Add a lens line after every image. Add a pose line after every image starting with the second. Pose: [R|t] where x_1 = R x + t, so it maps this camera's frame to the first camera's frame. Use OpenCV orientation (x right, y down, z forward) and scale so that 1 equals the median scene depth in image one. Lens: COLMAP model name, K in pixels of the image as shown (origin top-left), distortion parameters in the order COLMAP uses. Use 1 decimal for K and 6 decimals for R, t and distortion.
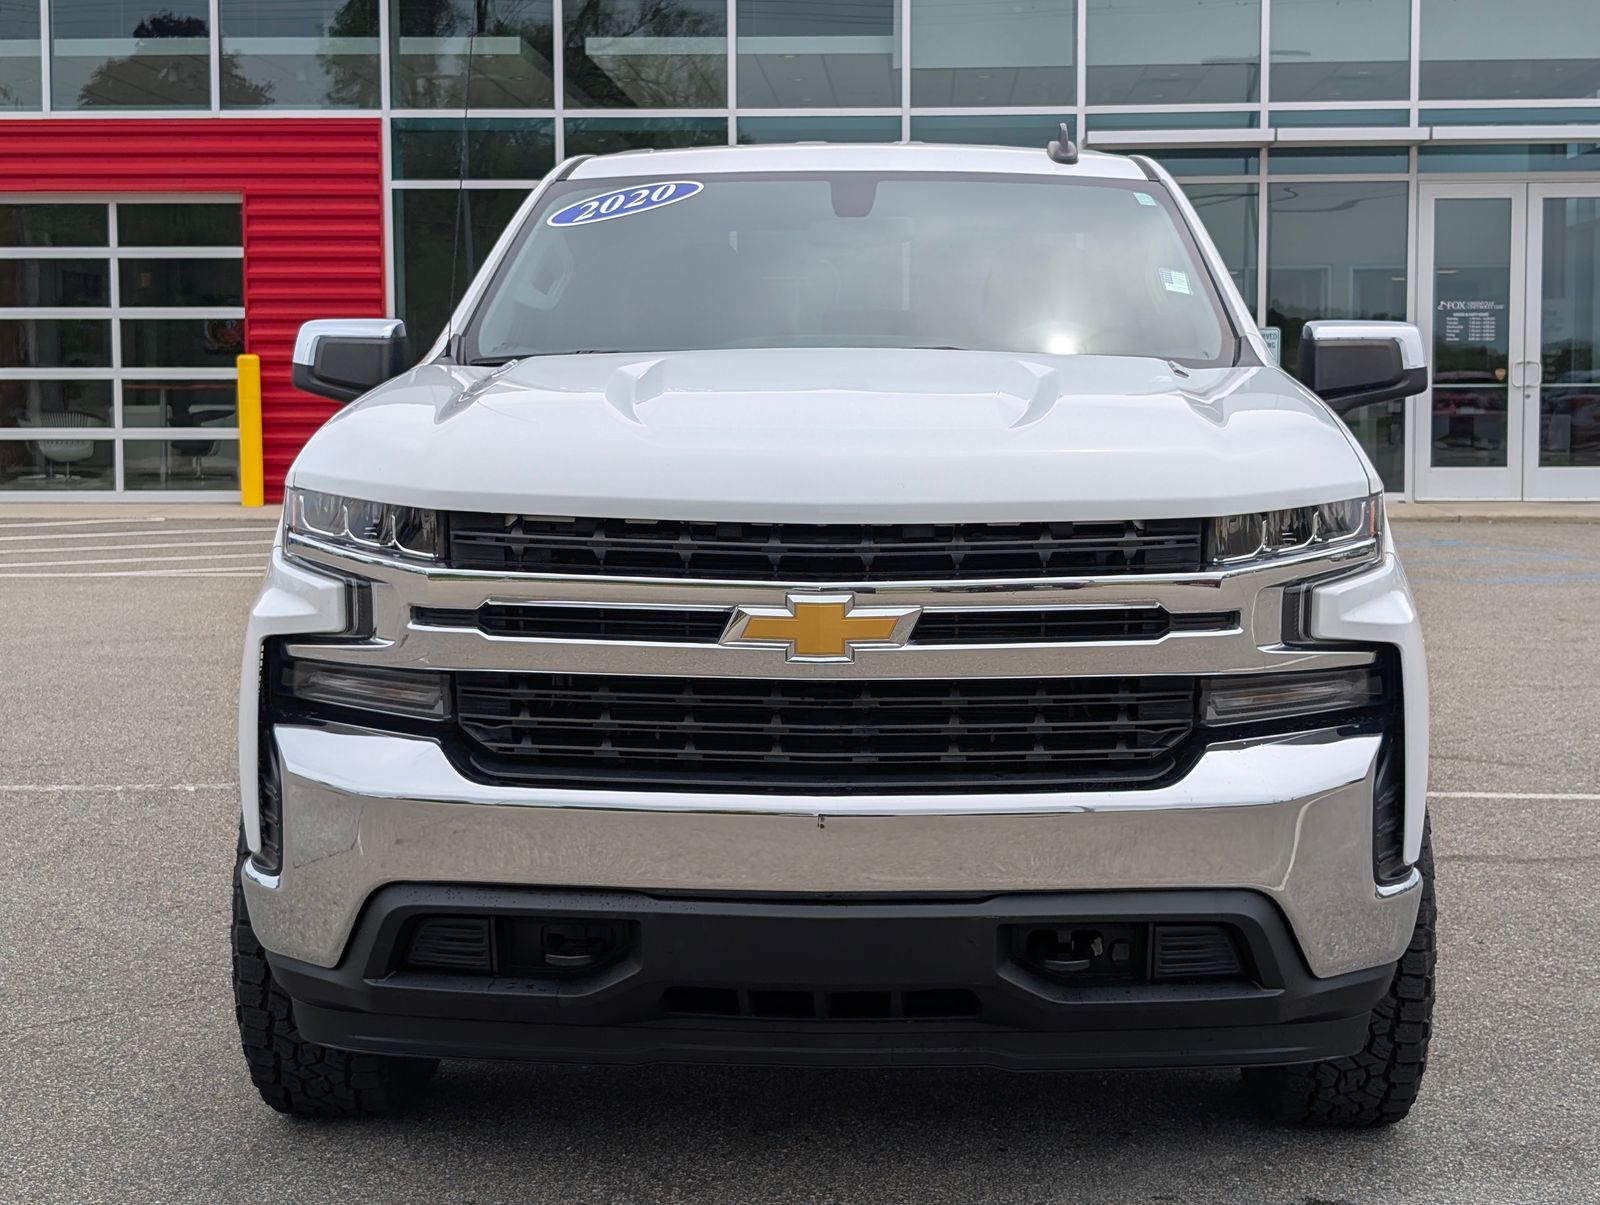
lens RADIAL K [[2542.5, 0, 831.3], [0, 2542.5, 550.2], [0, 0, 1]] dist [0.299399, -1.636966]
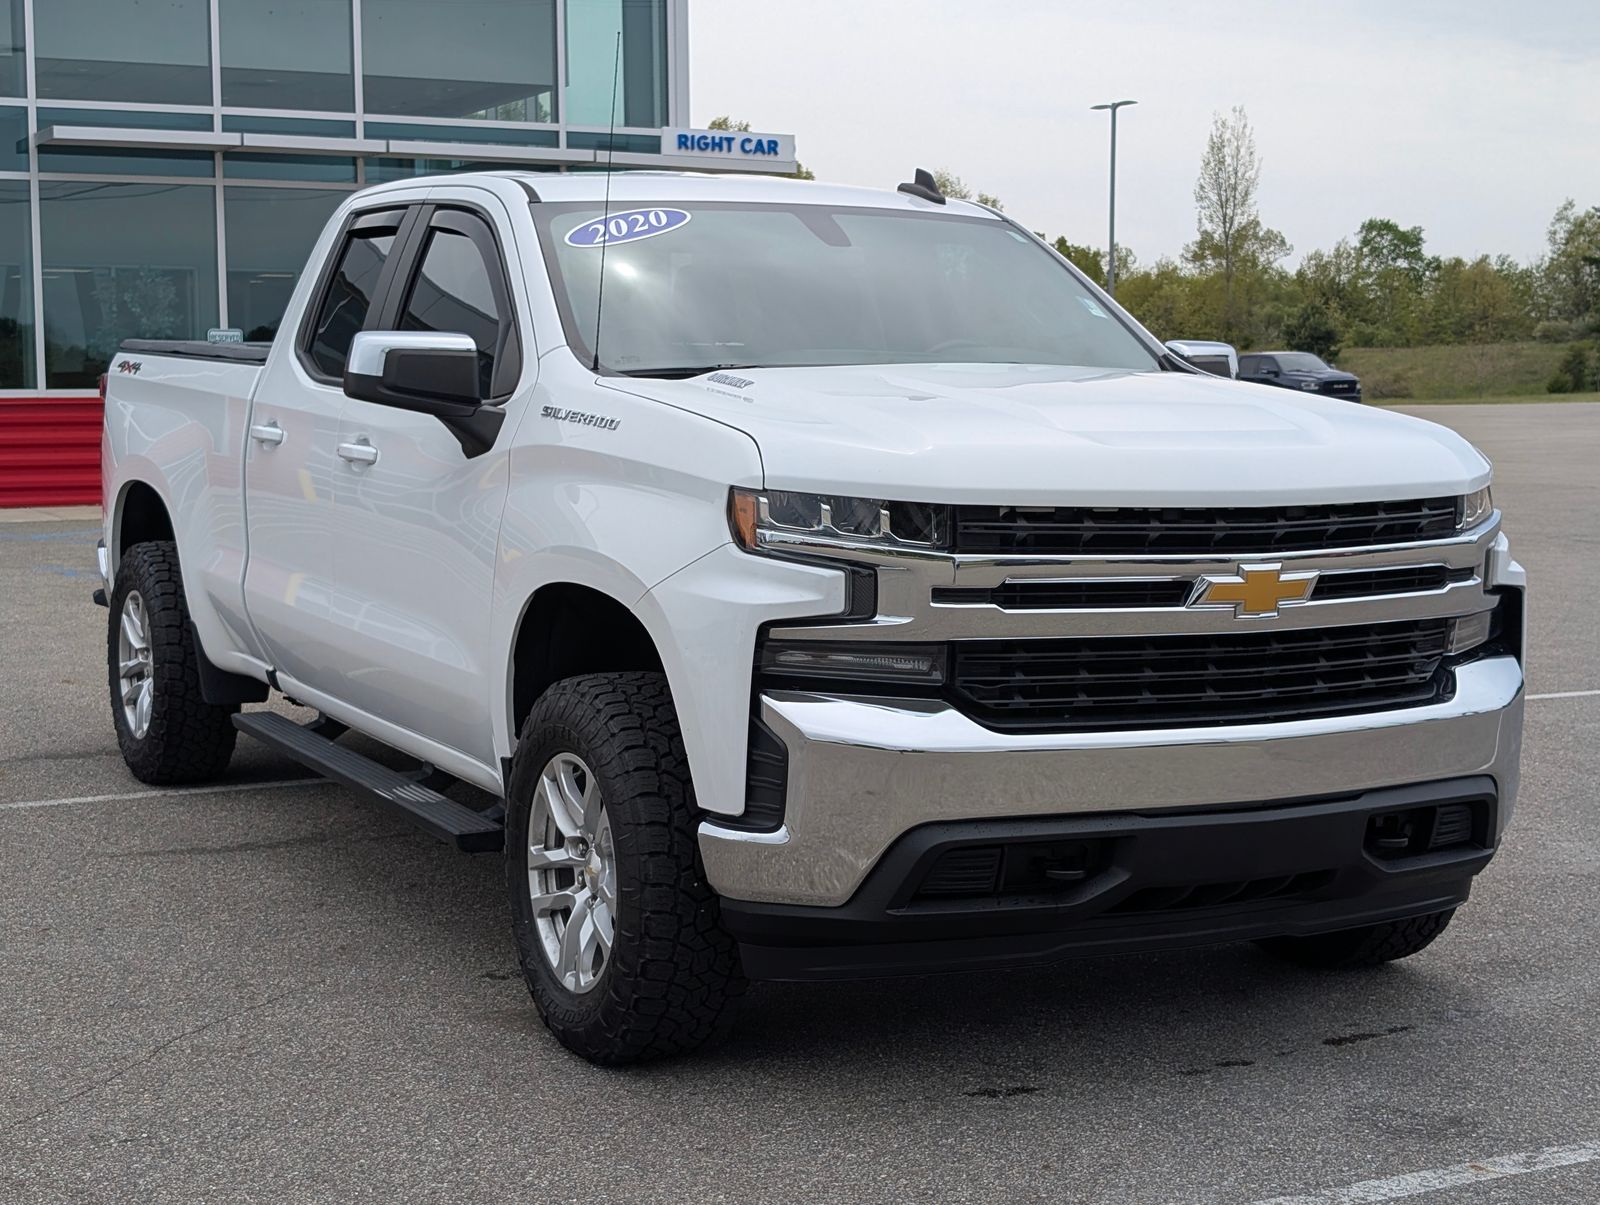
lens RADIAL K [[2561.5, 0, 800.0], [0, 2561.5, 602.5], [0, 0, 1]] dist [0.314527, -1.536740]
pose [[0.867756, -0.042910, 0.495135, -0.794025], [0.033311, 0.999047, 0.028200, -0.006413], [-0.495874, -0.007978, 0.868358, 0.011277]]
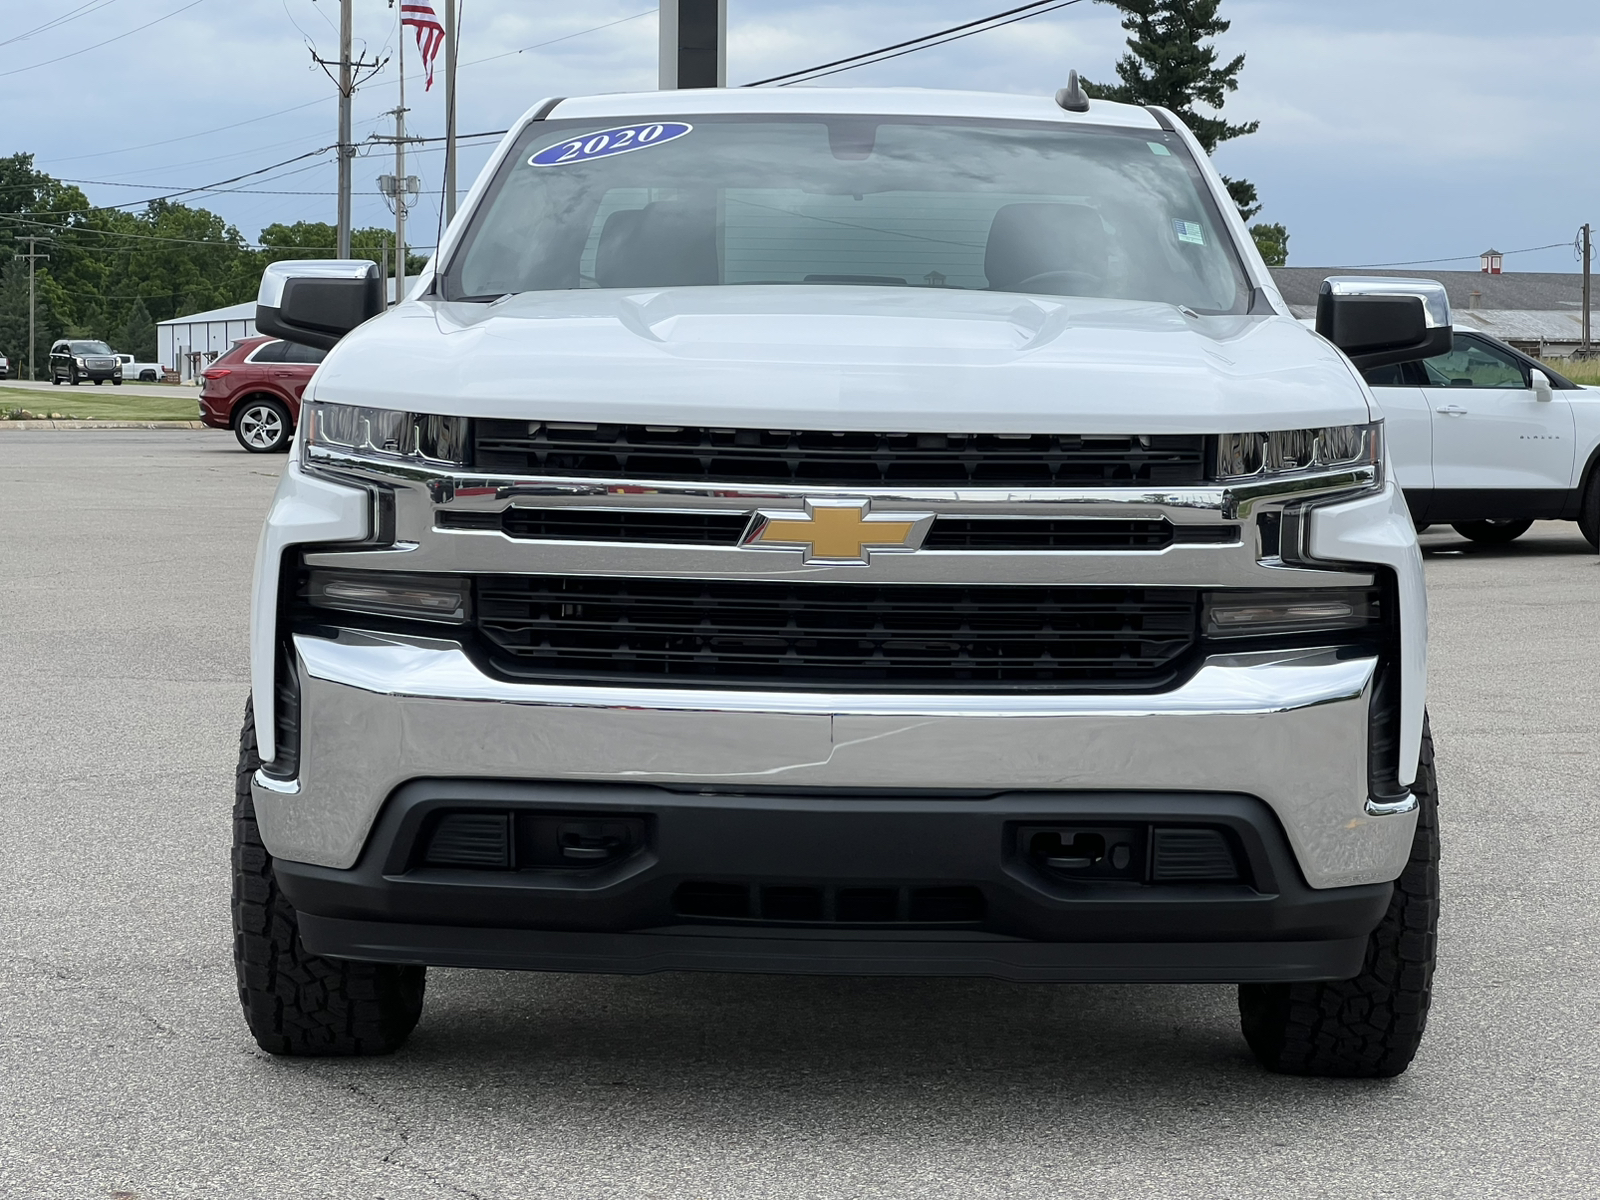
lens RADIAL K [[3537.1, 0, 796.2], [0, 3537.1, 568.7], [0, 0, 1]] dist [-0.367905, 11.197153]
pose [[0.999768, 0.015496, 0.014968, -0.040390], [-0.014947, 0.999236, -0.036106, 0.093806], [-0.015516, 0.035874, 0.999236, -0.414387]]
